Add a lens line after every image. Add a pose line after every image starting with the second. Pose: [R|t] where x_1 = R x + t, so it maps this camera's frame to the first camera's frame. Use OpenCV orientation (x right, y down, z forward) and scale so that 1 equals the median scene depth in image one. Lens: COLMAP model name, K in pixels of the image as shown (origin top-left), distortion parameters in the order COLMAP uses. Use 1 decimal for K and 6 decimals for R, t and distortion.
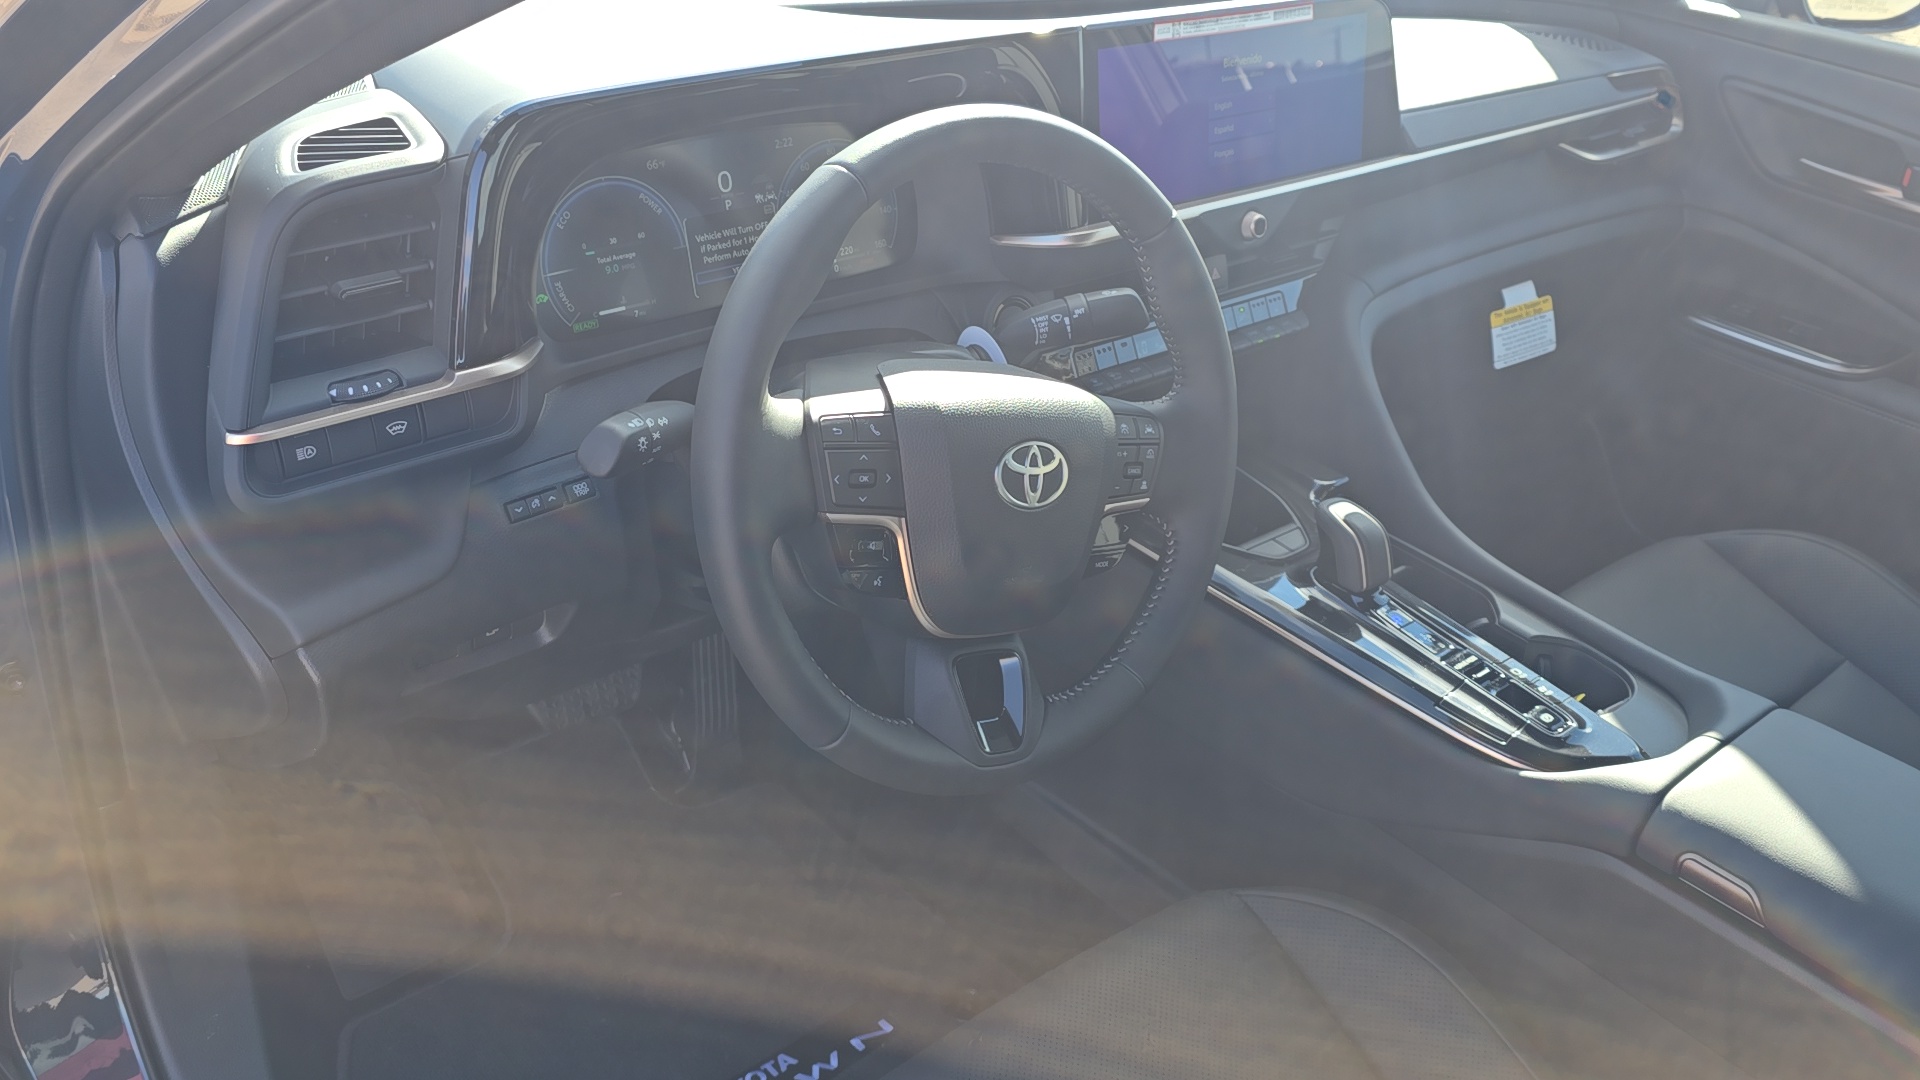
lens RADIAL K [[1648.6, 0, 968.1], [0, 1648.6, 527.2], [0, 0, 1]] dist [-0.028655, 0.003508]
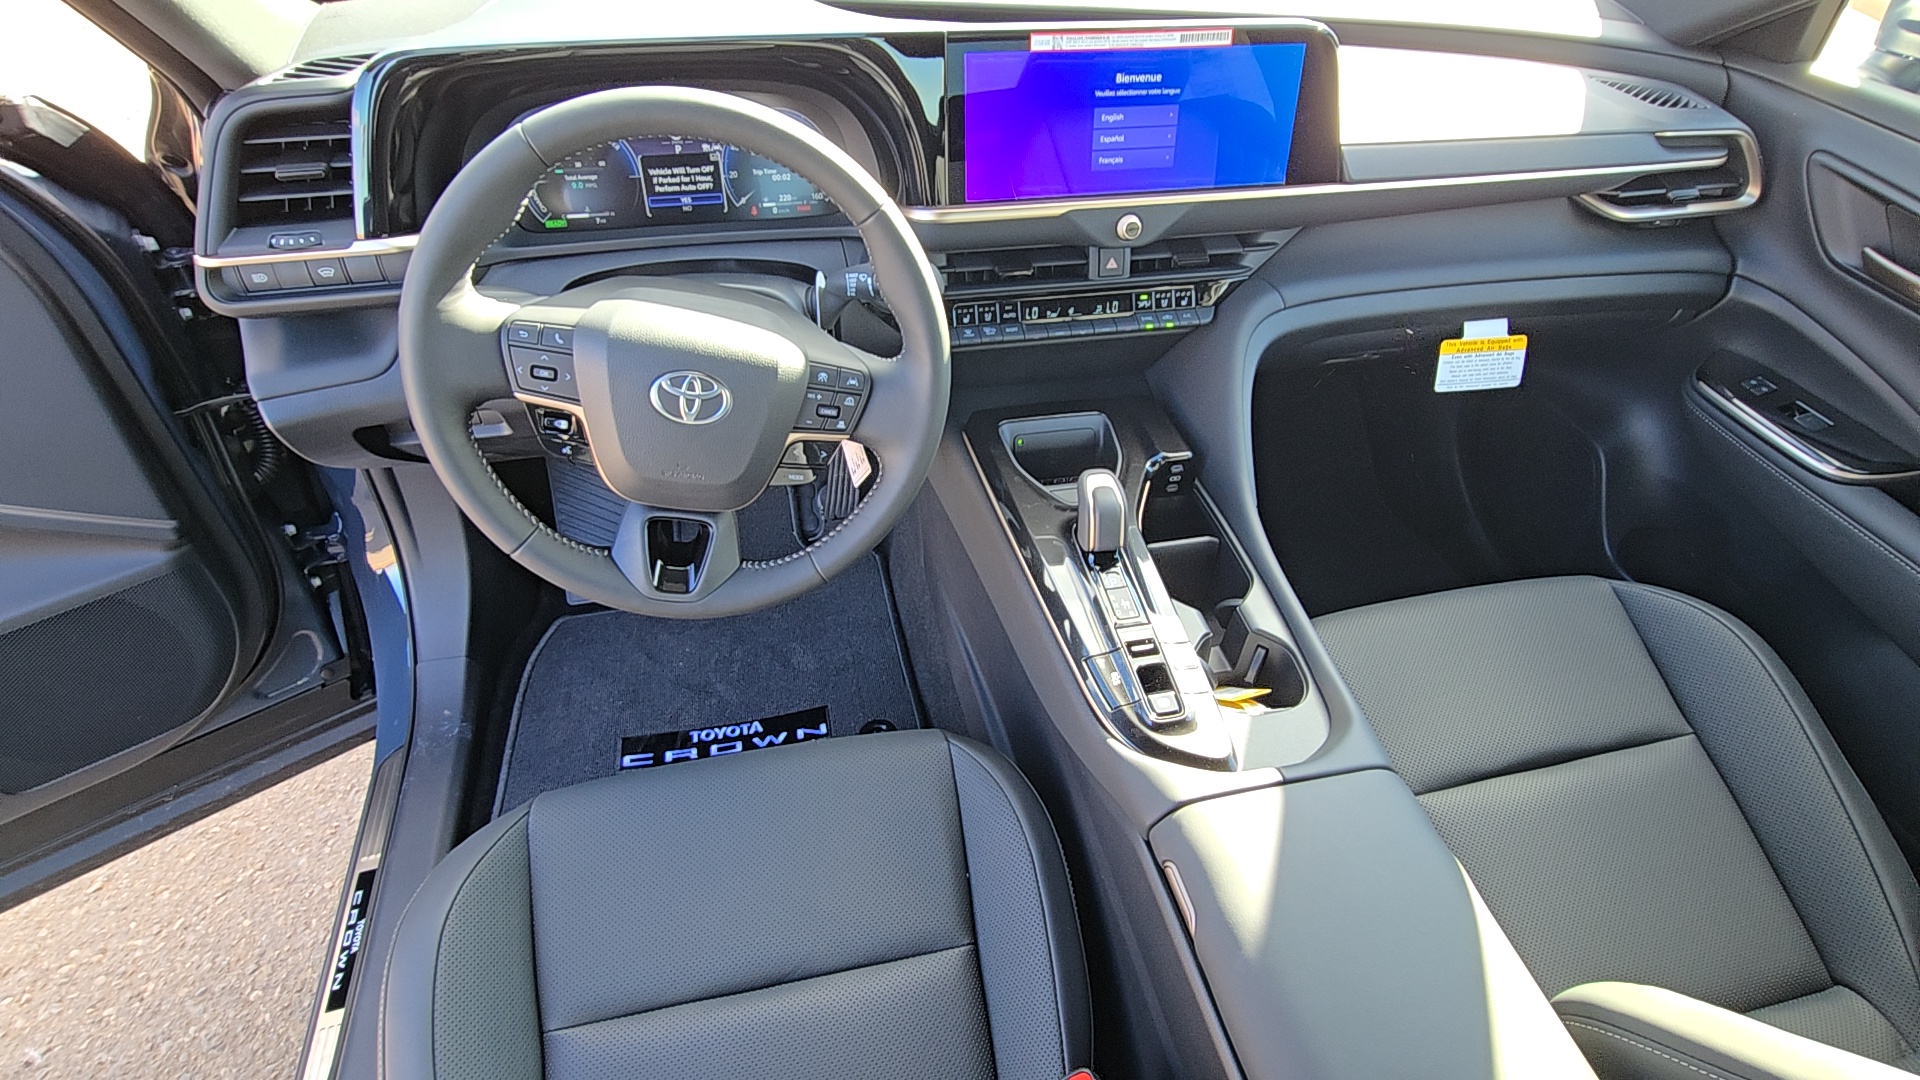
lens RADIAL K [[986.6, 0, 971.2], [0, 986.6, 542.3], [0, 0, 1]] dist [-0.000405, 0.000039]
pose [[0.880115, 0.282074, -0.381879, 0.467513], [-0.206066, 0.951609, 0.227984, -0.122093], [0.427708, -0.121960, 0.895652, 0.332163]]
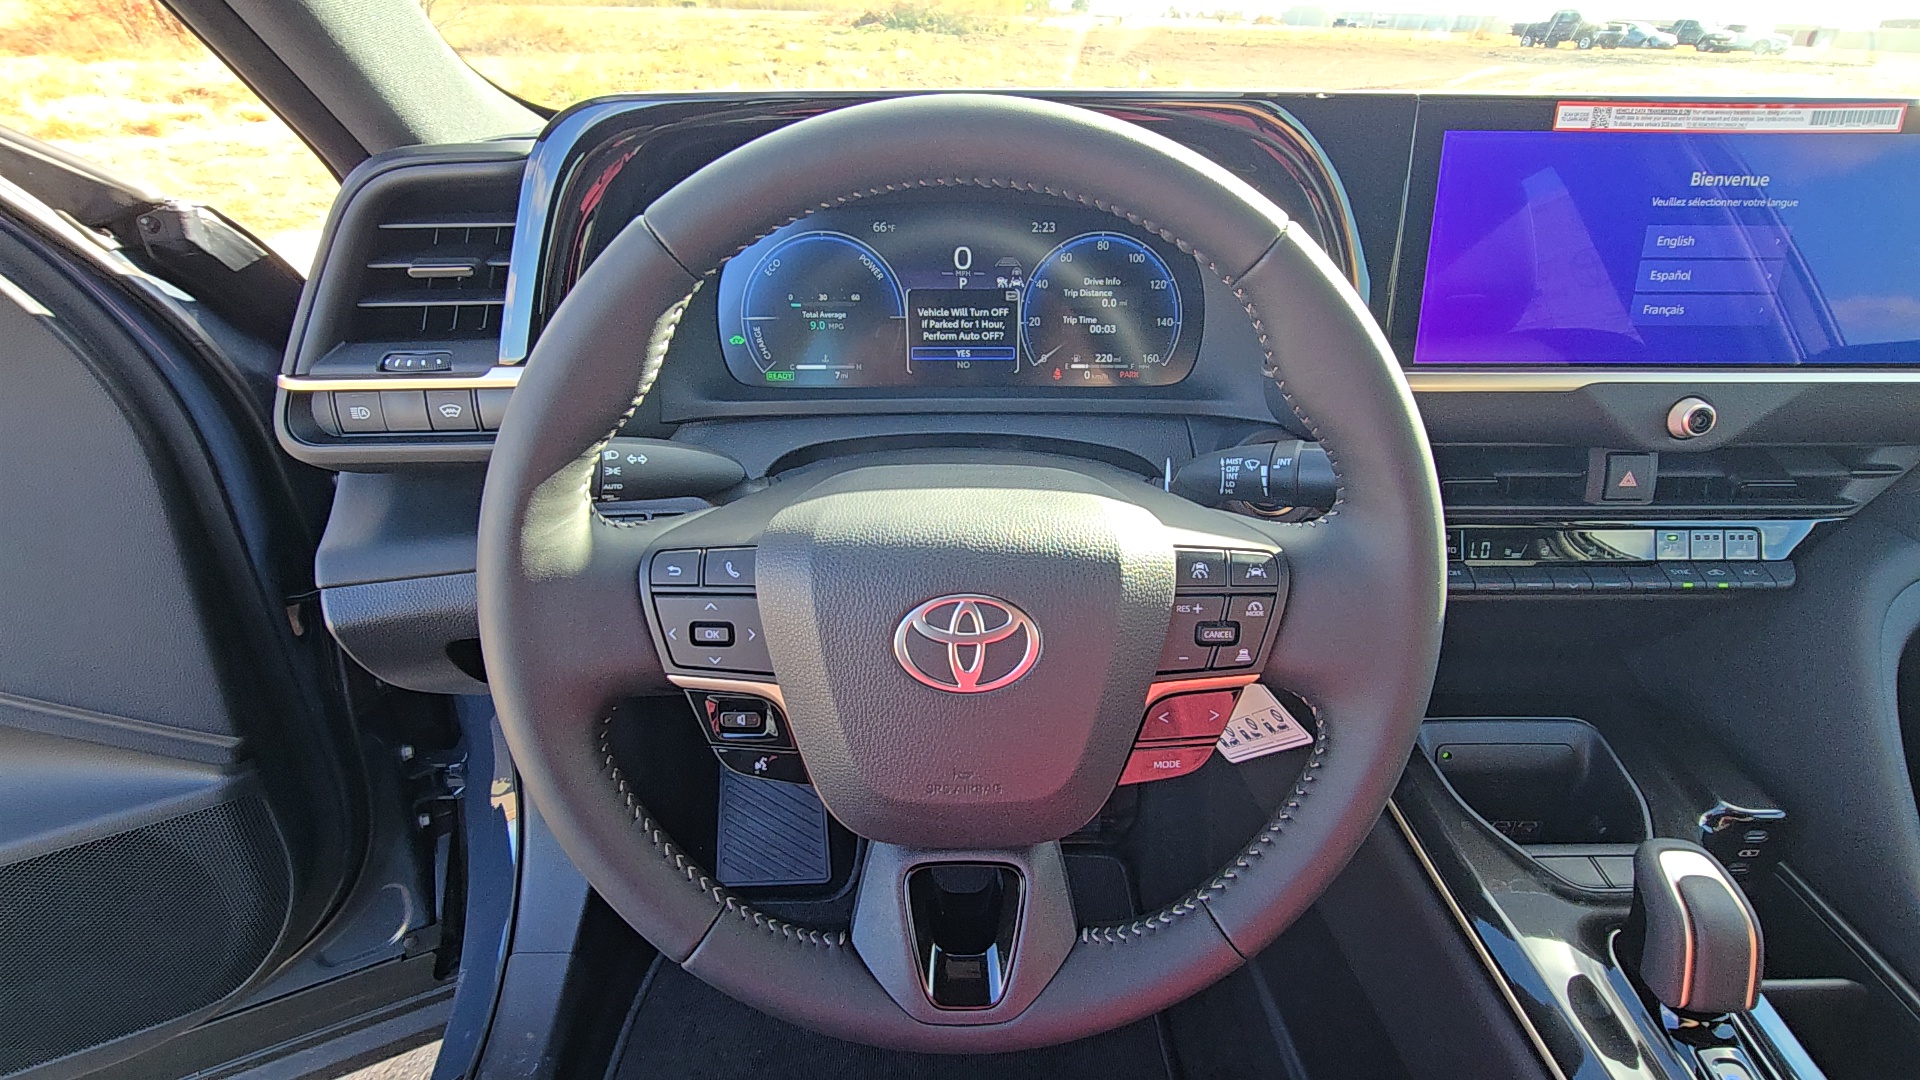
lens RADIAL K [[986.6, 0, 971.2], [0, 986.6, 542.3], [0, 0, 1]] dist [-0.000405, 0.000039]
pose [[0.769053, 0.237979, -0.593232, 0.228385], [-0.272003, 0.961724, 0.033184, -0.072365], [0.578422, 0.135841, 0.804348, 0.564067]]
